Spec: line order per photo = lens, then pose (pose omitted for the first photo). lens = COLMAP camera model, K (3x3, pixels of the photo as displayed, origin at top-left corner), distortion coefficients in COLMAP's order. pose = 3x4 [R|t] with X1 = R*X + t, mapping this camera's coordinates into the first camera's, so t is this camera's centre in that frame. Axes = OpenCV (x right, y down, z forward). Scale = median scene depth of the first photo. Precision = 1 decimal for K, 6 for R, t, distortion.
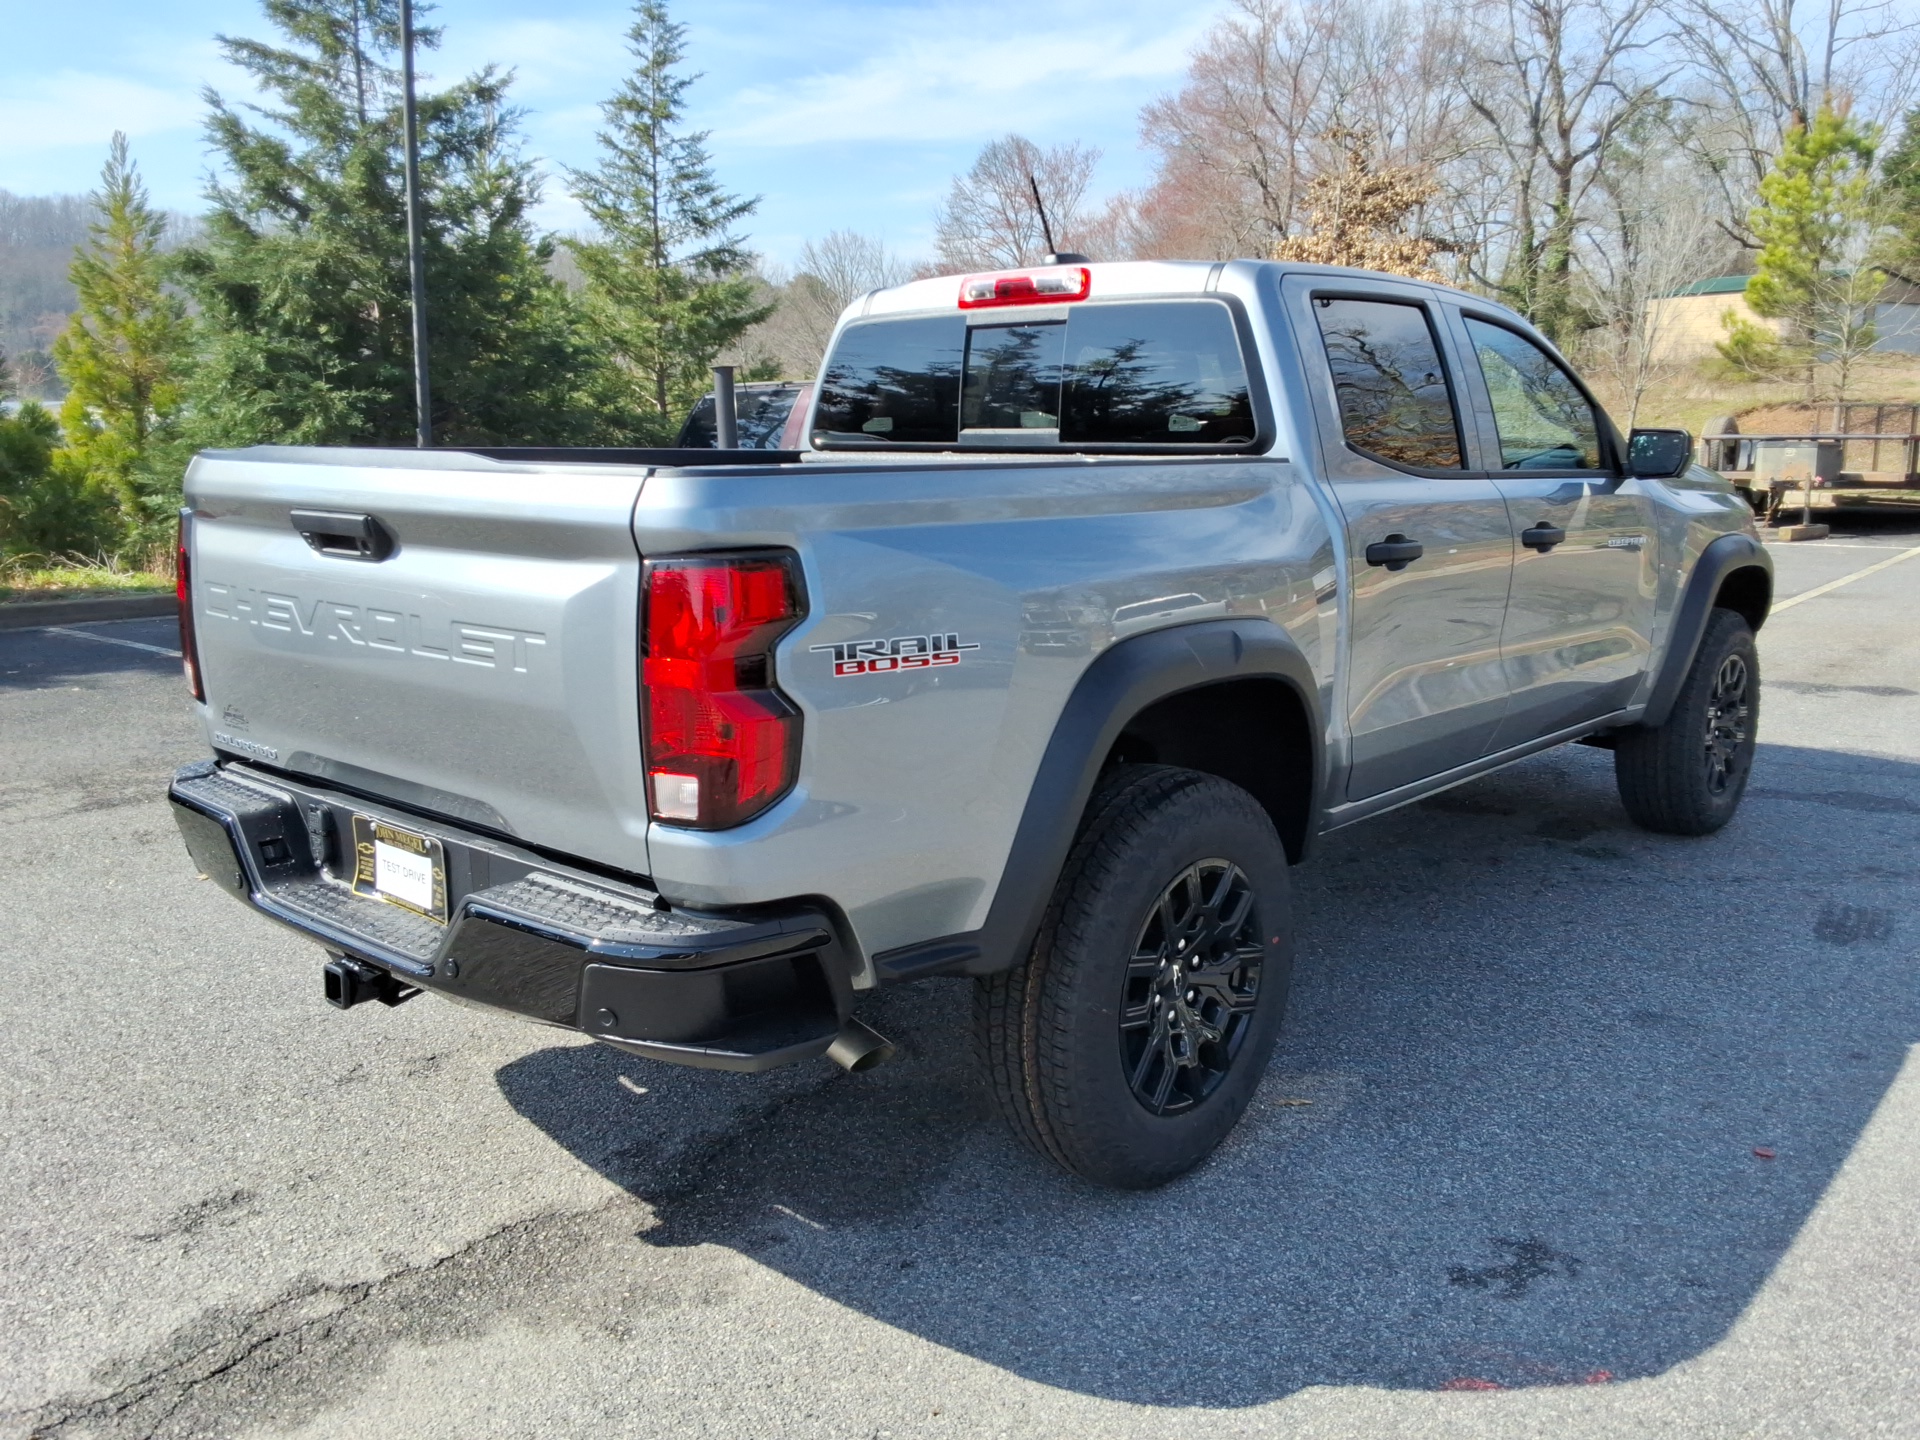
lens RADIAL K [[1545.1, 0, 987.6], [0, 1545.1, 698.7], [0, 0, 1]] dist [0.102801, -0.156403]
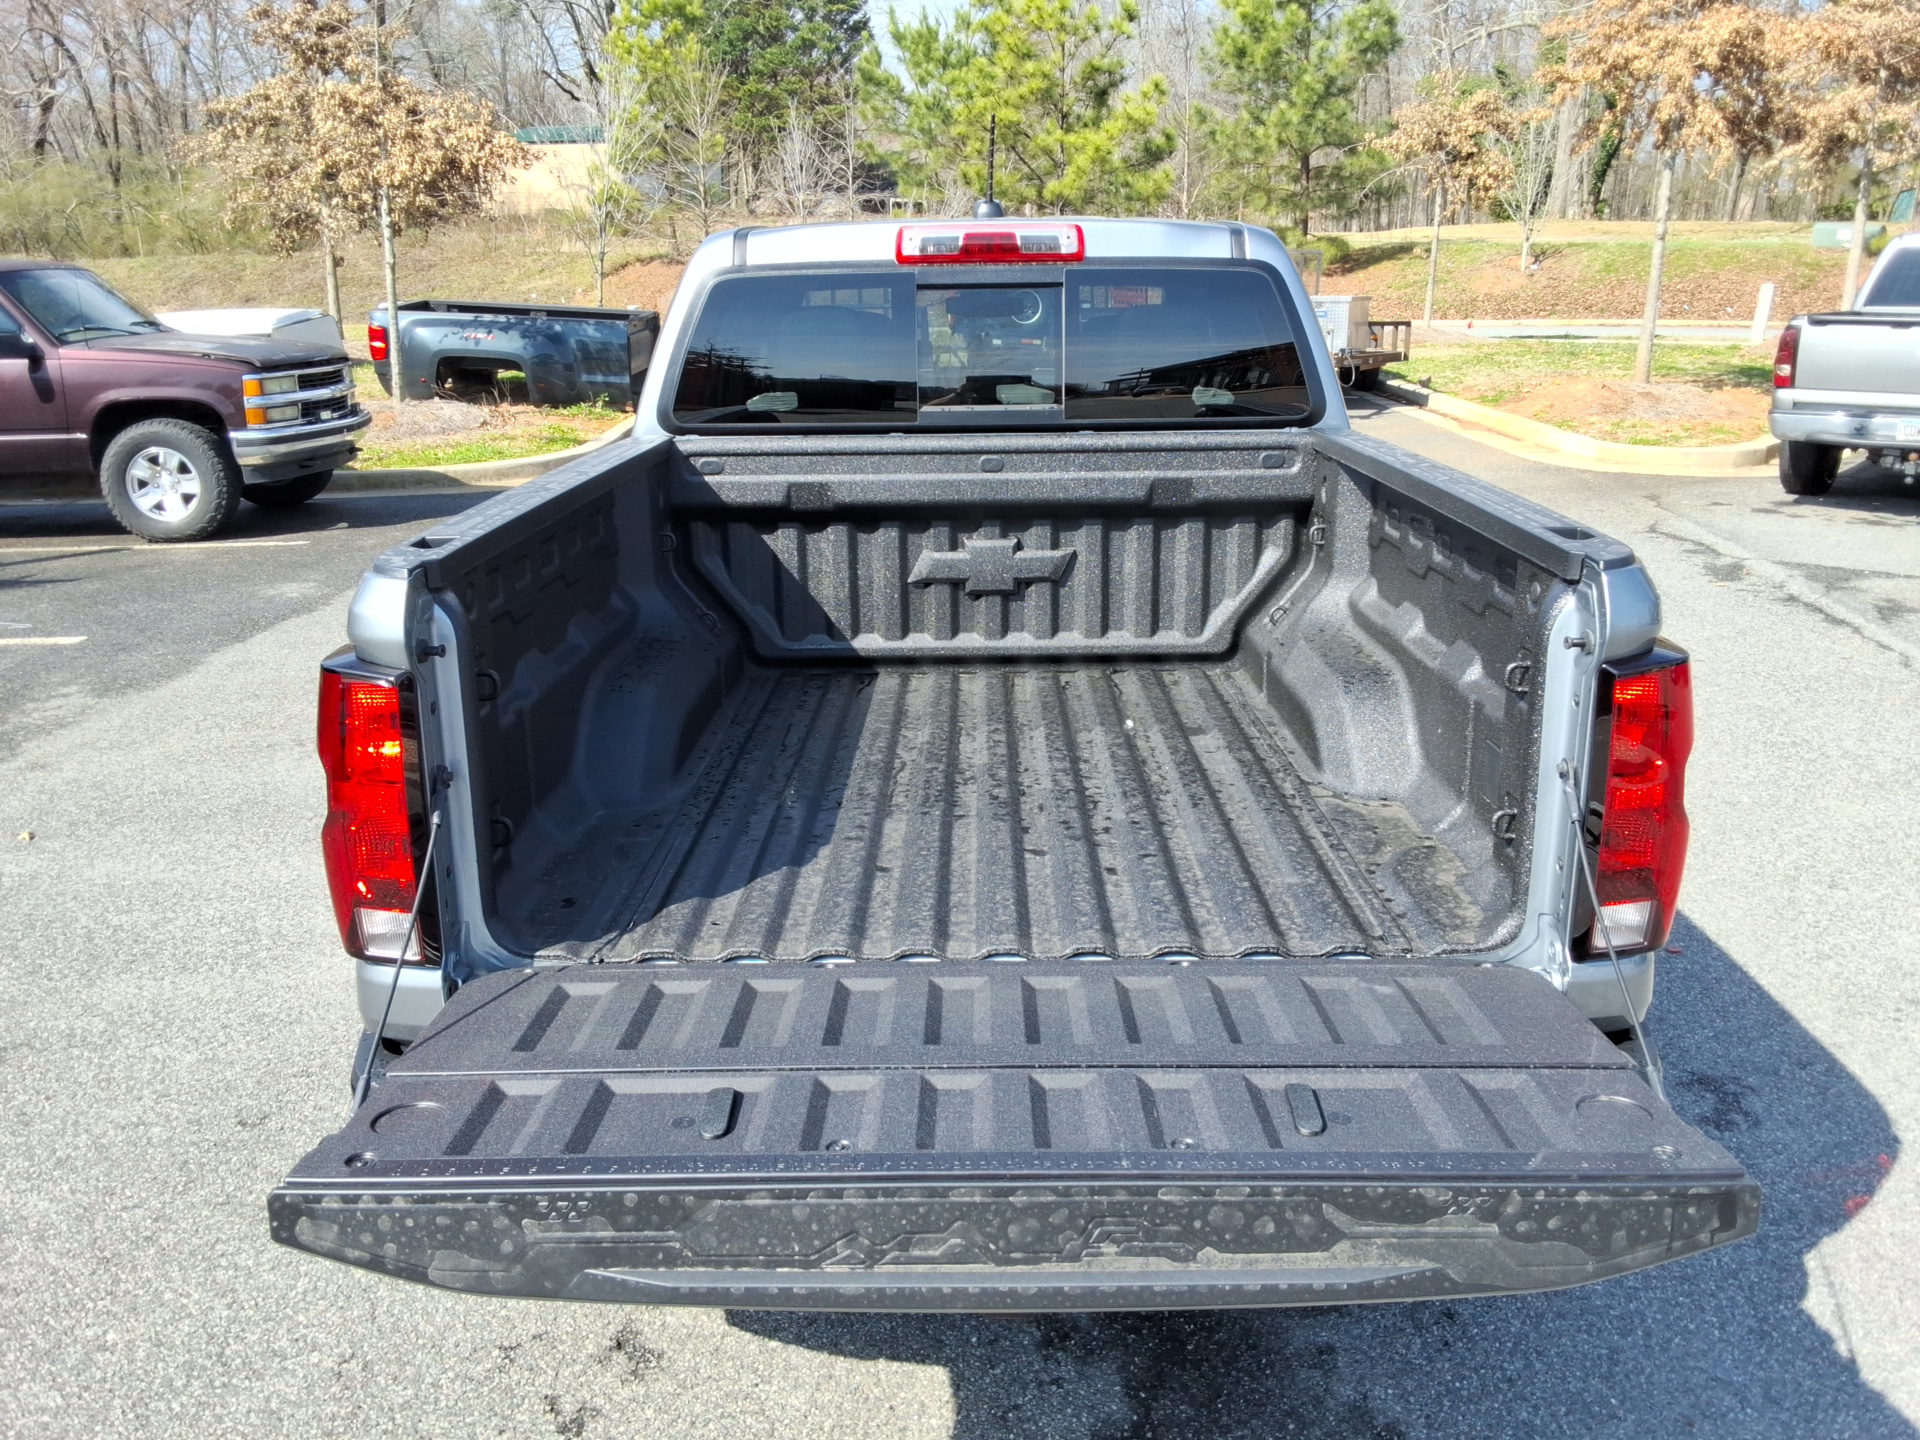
lens RADIAL K [[1545.1, 0, 972.5], [0, 1545.1, 700.7], [0, 0, 1]] dist [0.102801, -0.156403]
pose [[0.758413, -0.184773, 0.625035, -0.688190], [0.124055, 0.982367, 0.139880, -0.157774], [-0.639859, -0.028548, 0.767962, 0.377150]]
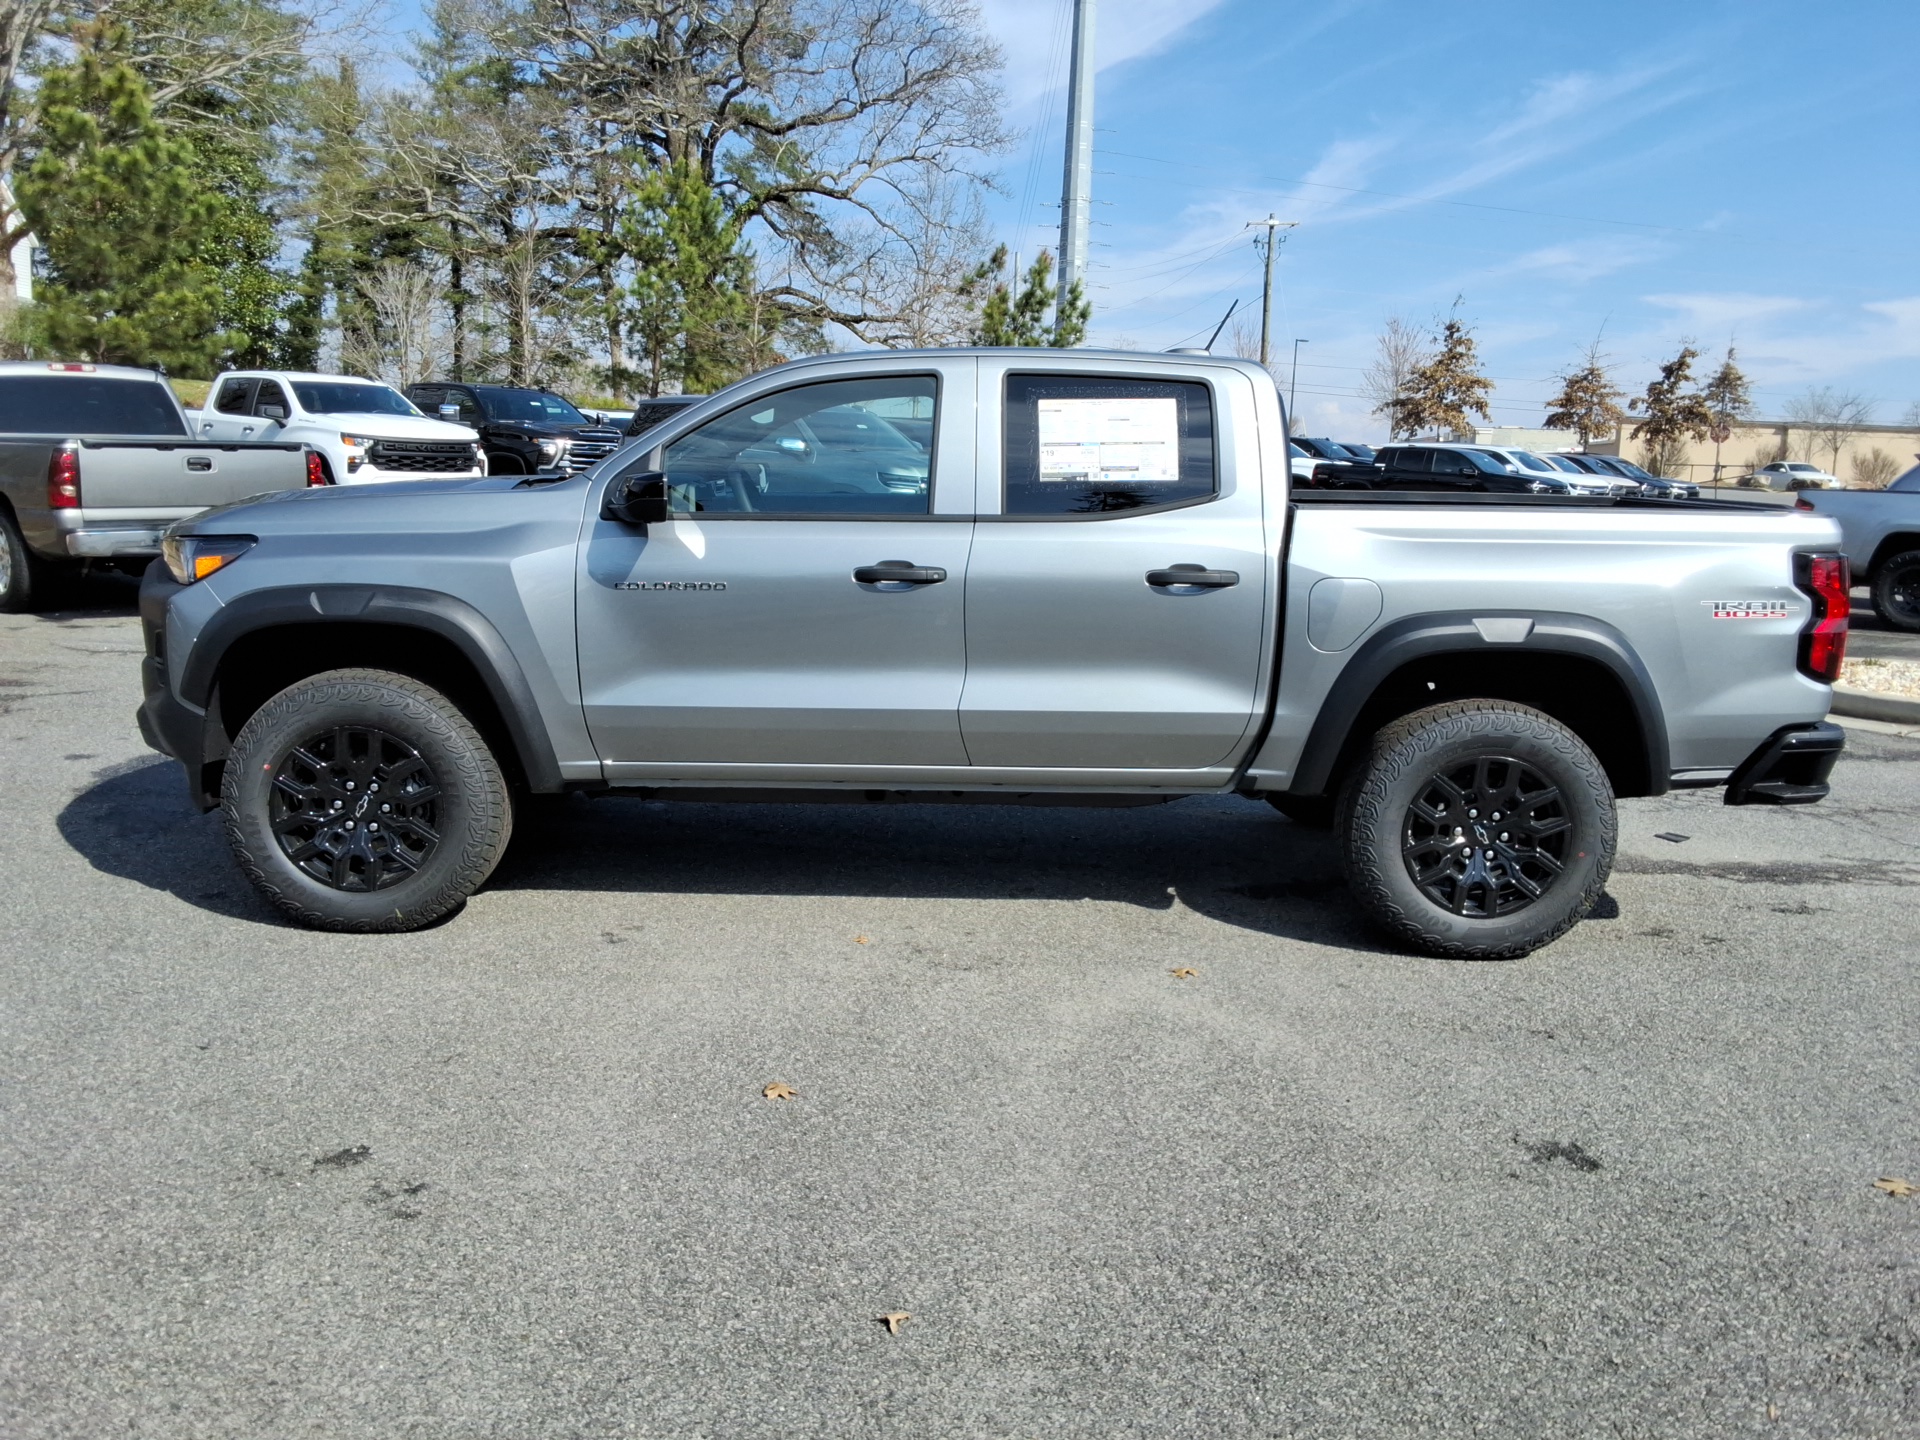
lens RADIAL K [[1545.1, 0, 970.4], [0, 1545.1, 693.4], [0, 0, 1]] dist [0.102801, -0.156403]
pose [[-0.660073, -0.144703, 0.737133, -1.052951], [0.098445, 0.956146, 0.275850, -0.475034], [-0.744723, 0.254649, -0.616880, 2.499050]]
